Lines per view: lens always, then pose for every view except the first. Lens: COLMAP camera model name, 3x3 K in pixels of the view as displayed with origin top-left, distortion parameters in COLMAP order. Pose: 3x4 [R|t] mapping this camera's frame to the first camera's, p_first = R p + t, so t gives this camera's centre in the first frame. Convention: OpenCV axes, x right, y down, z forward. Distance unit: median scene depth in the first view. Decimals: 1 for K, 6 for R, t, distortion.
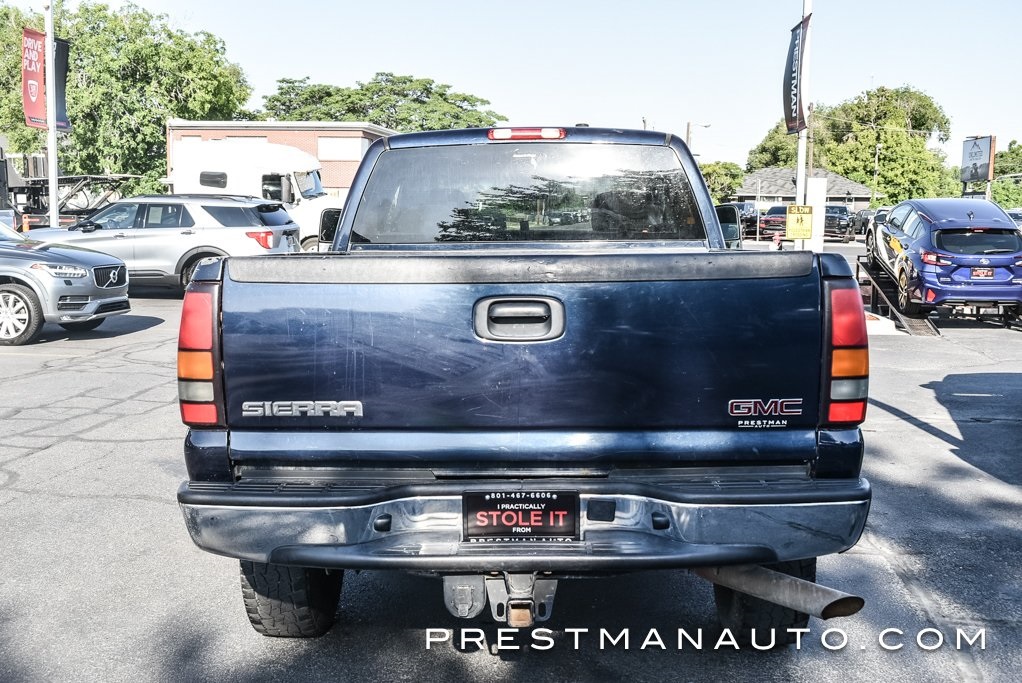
lens RADIAL K [[1088.3, 0, 507.1], [0, 1088.3, 343.1], [0, 0, 1]] dist [-0.021766, 0.000000]
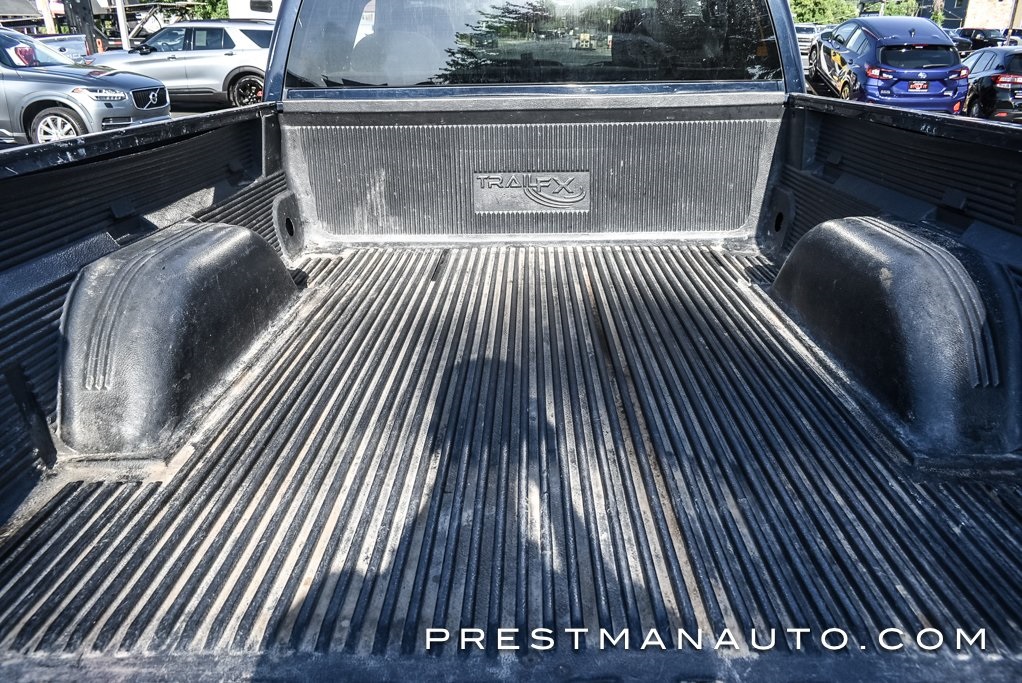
lens RADIAL K [[782.1, 0, 512.3], [0, 782.1, 343.5], [0, 0, 1]] dist [-0.021836, 0.010997]
pose [[0.999910, -0.012086, 0.005894, 0.000196], [0.010148, 0.965846, 0.258919, -0.018116], [-0.008822, -0.258836, 0.965881, 0.135580]]
